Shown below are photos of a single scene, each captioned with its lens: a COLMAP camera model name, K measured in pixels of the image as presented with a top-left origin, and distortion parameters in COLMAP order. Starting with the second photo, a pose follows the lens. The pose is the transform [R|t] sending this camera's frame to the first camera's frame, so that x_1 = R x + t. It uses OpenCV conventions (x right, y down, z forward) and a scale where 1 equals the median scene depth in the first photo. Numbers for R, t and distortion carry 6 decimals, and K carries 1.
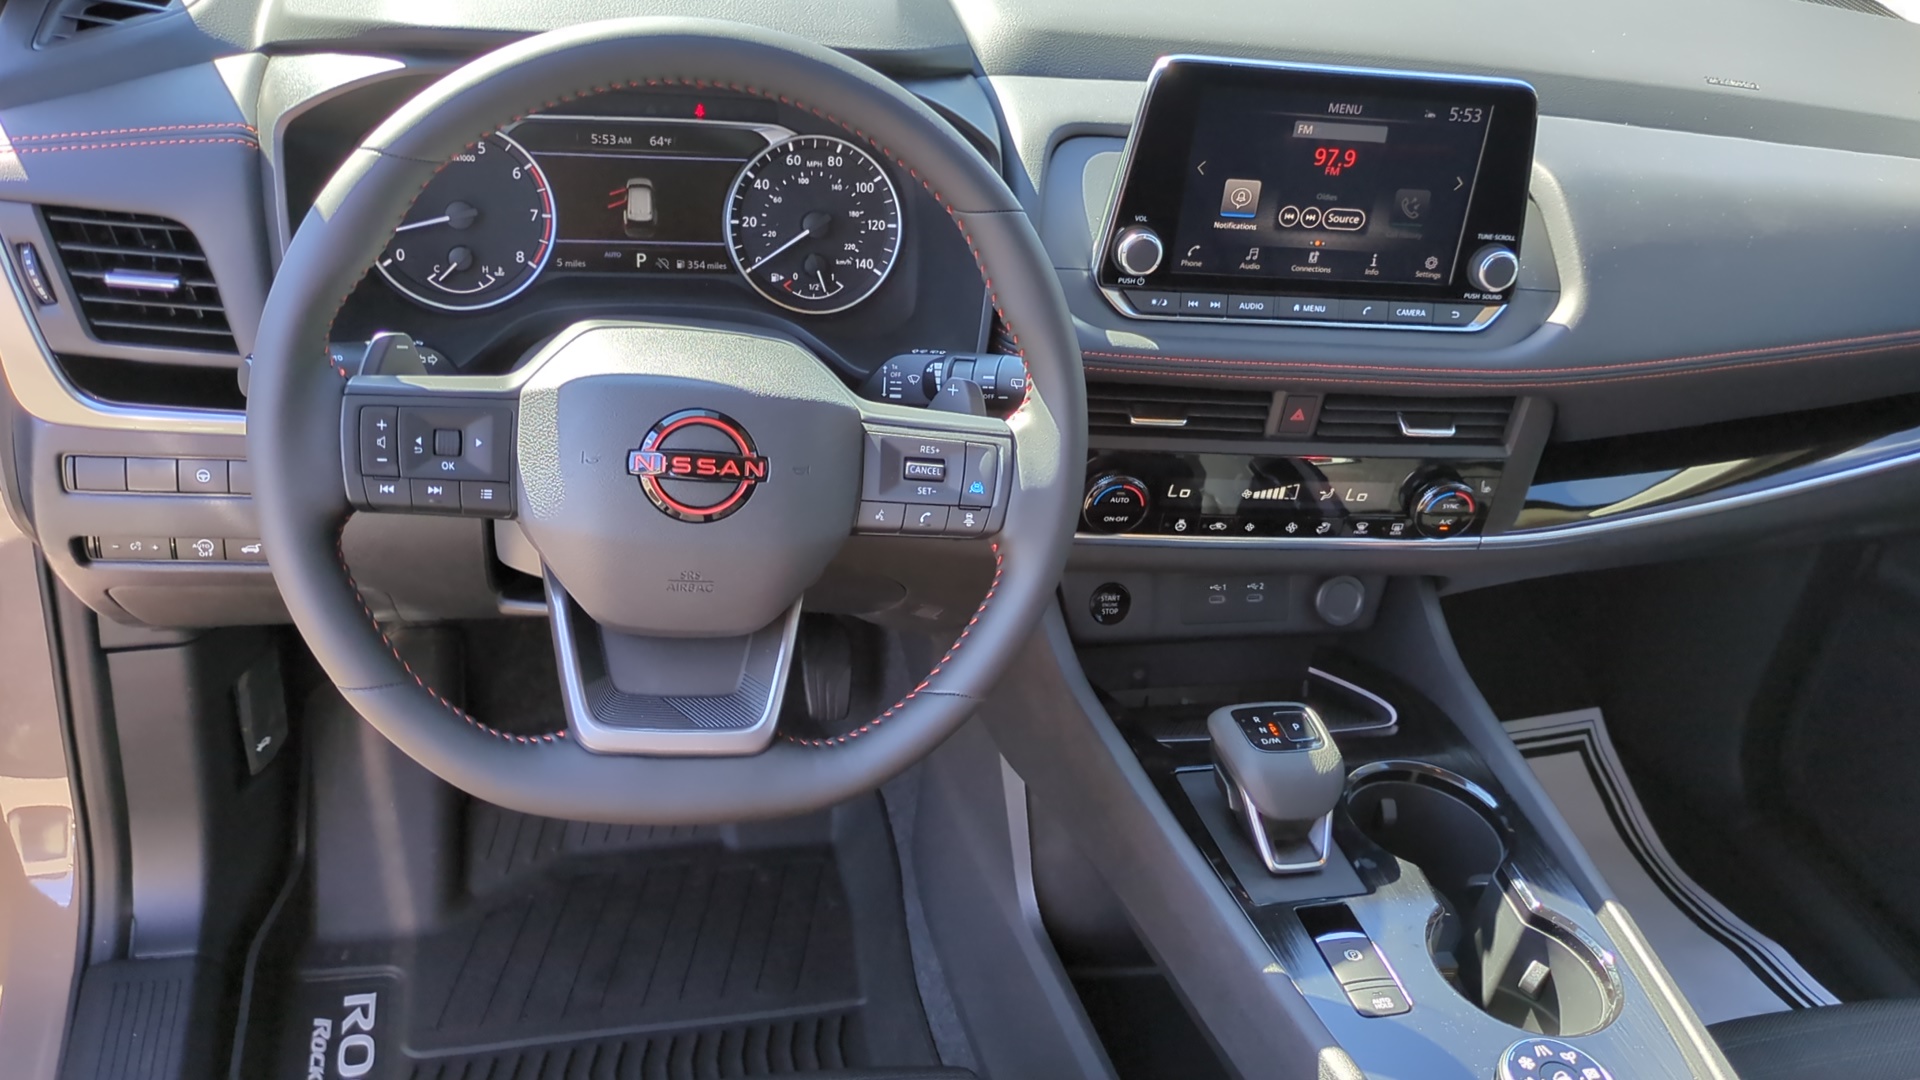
lens RADIAL K [[1608.1, 0, 971.0], [0, 1608.1, 509.7], [0, 0, 1]] dist [0.018772, -0.032787]
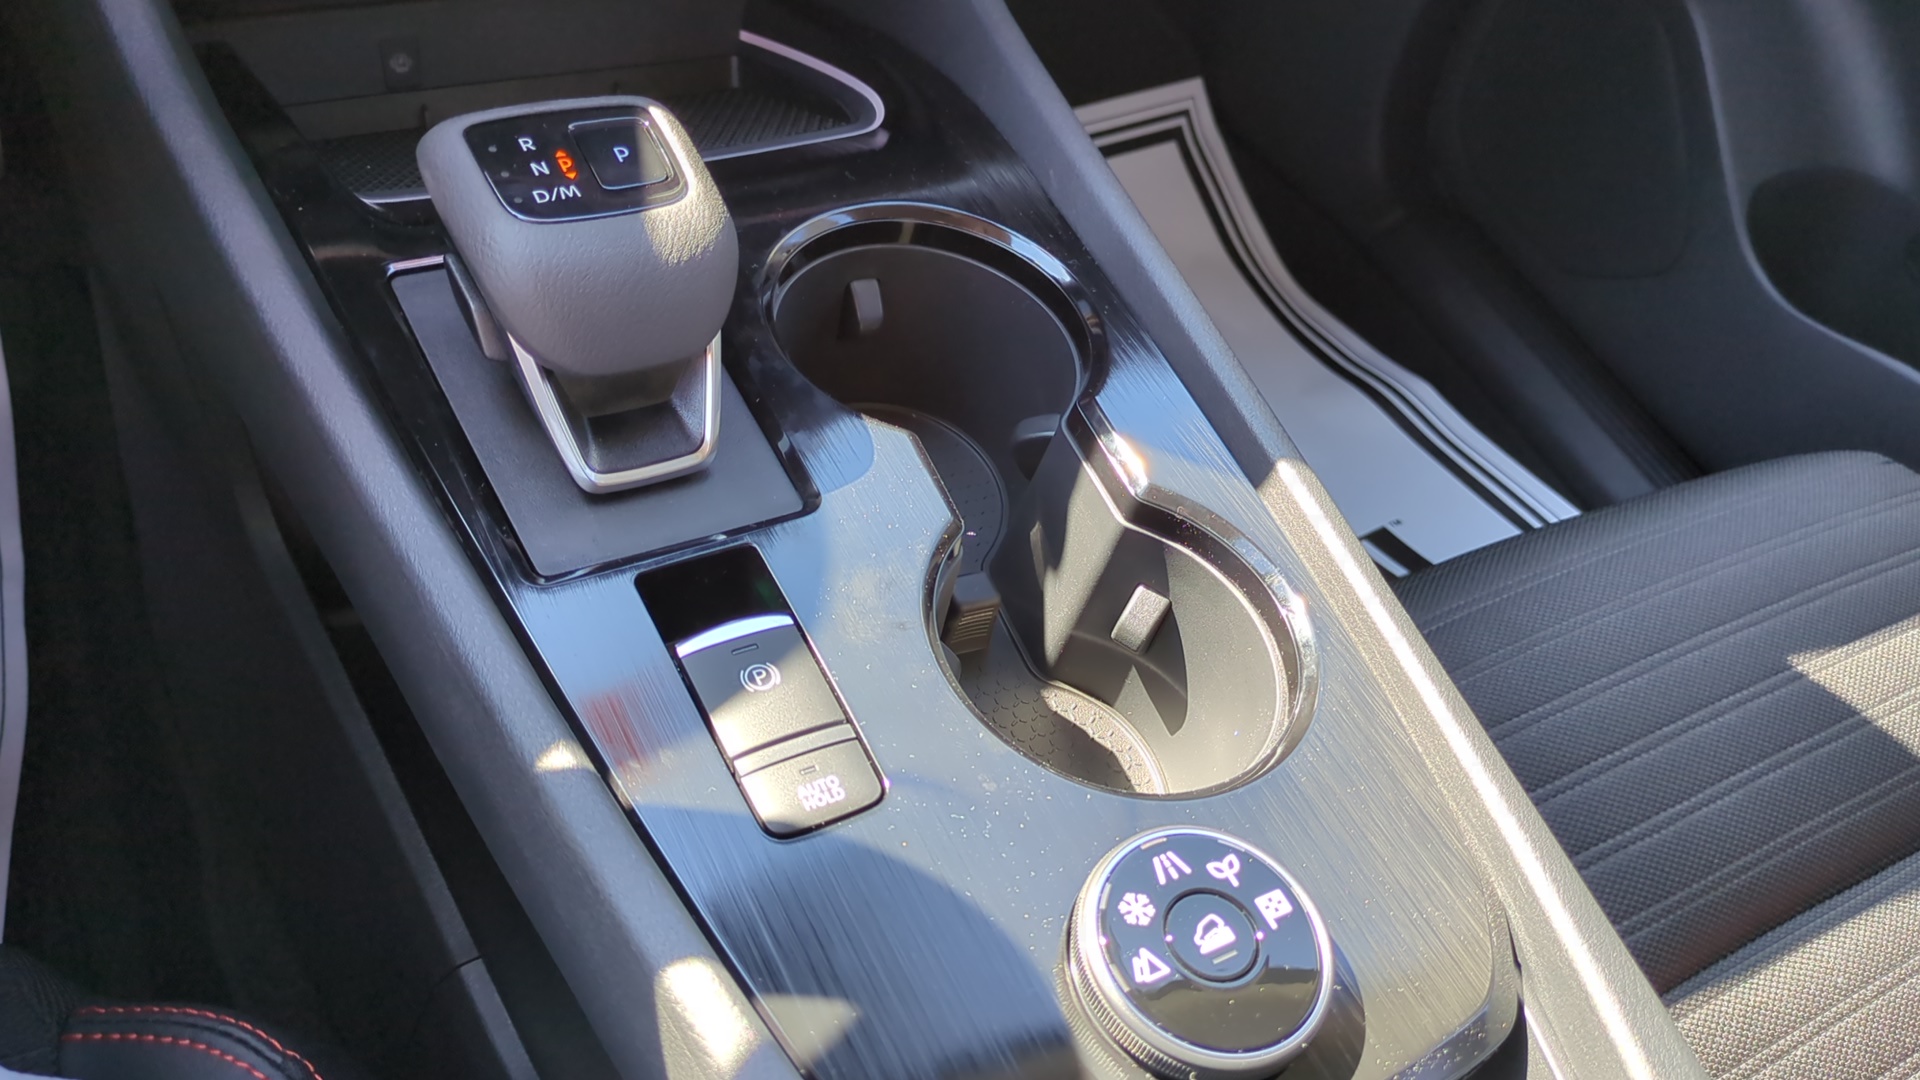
lens RADIAL K [[1608.1, 0, 961.6], [0, 1608.1, 542.0], [0, 0, 1]] dist [0.018772, -0.032787]
pose [[0.967003, -0.128953, 0.219720, 0.172951], [0.038004, 0.925802, 0.376093, 0.068753], [-0.251916, -0.355332, 0.900154, 0.525369]]
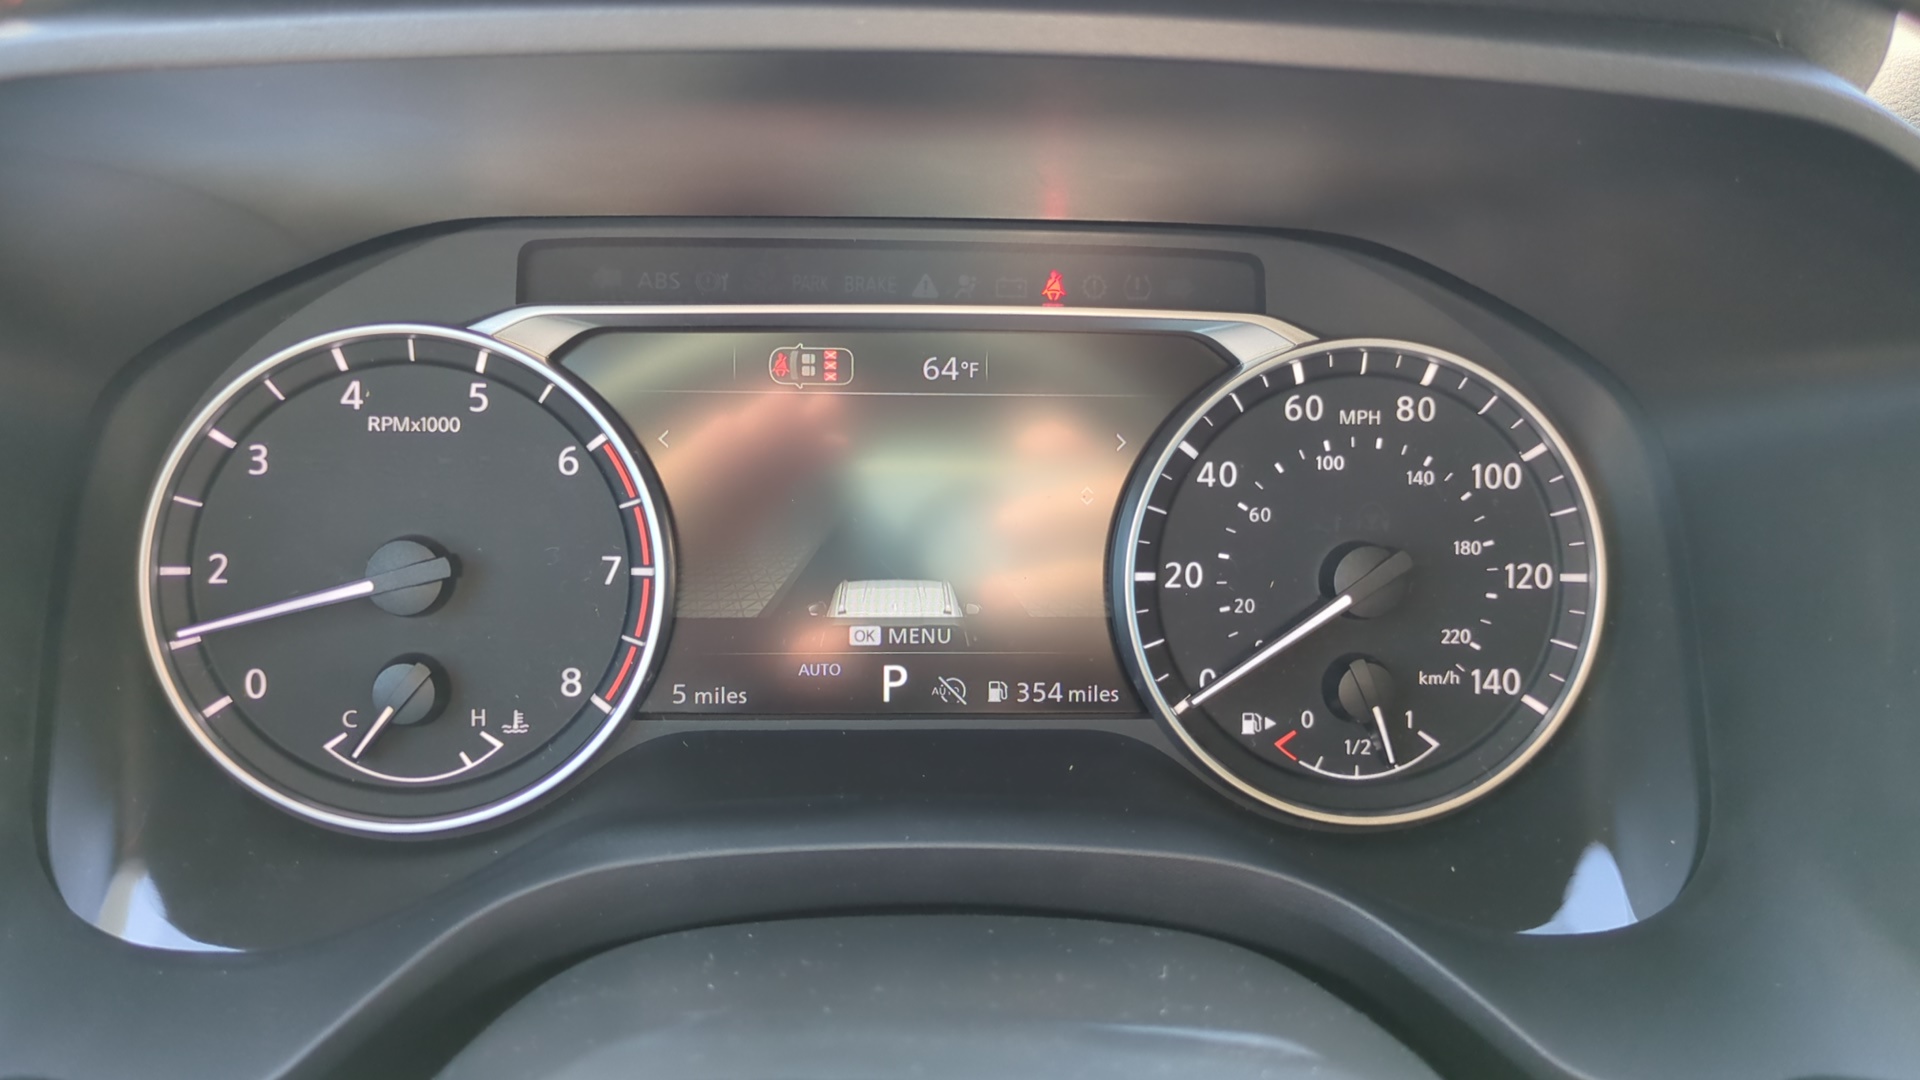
lens RADIAL K [[1608.1, 0, 961.8], [0, 1608.1, 537.6], [0, 0, 1]] dist [0.018772, -0.032787]
pose [[0.977630, -0.018276, -0.209535, -0.113339], [-0.017760, 0.985487, -0.168817, -0.128089], [0.209580, 0.168762, 0.963118, 0.652533]]
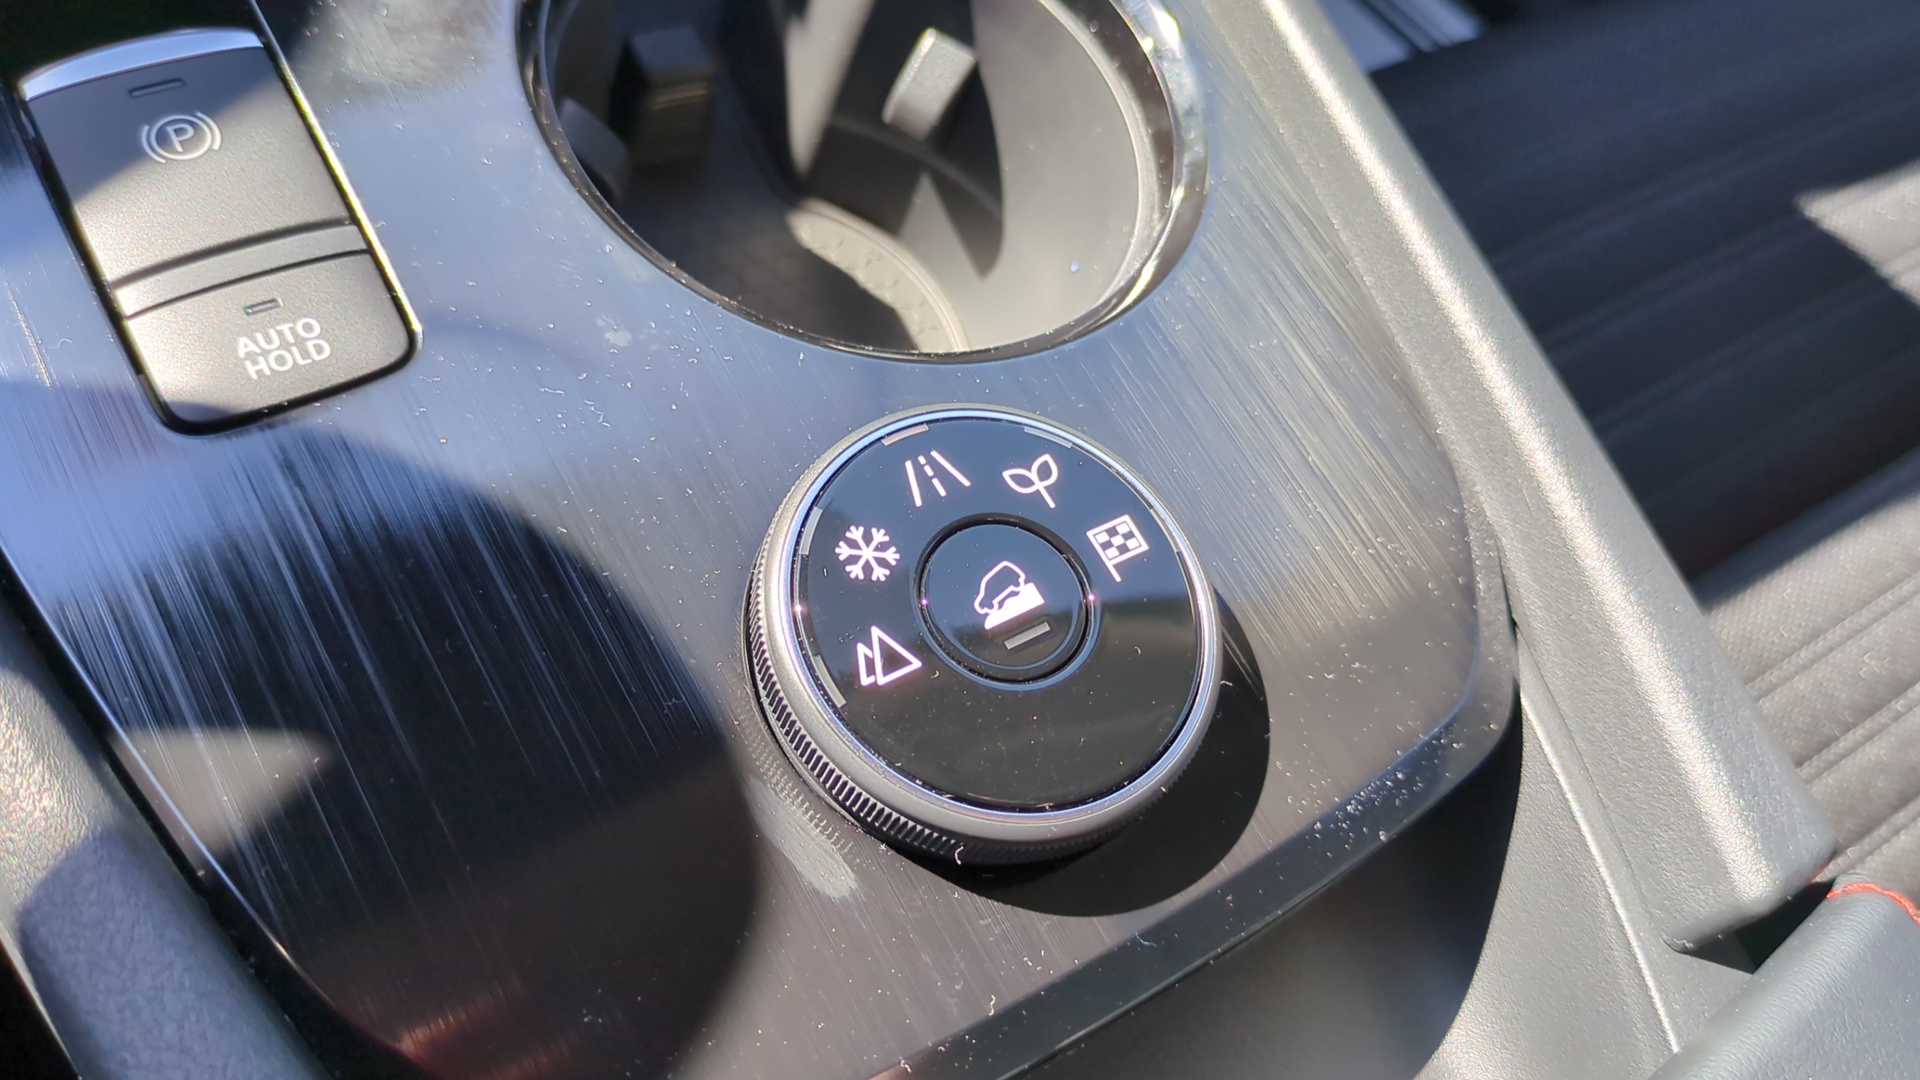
lens RADIAL K [[1608.1, 0, 955.6], [0, 1608.1, 530.2], [0, 0, 1]] dist [0.018772, -0.032787]
pose [[0.948496, -0.190934, 0.252784, 0.238754], [0.008553, 0.813098, 0.582064, 0.163073], [-0.316674, -0.549923, 0.772853, 0.654052]]
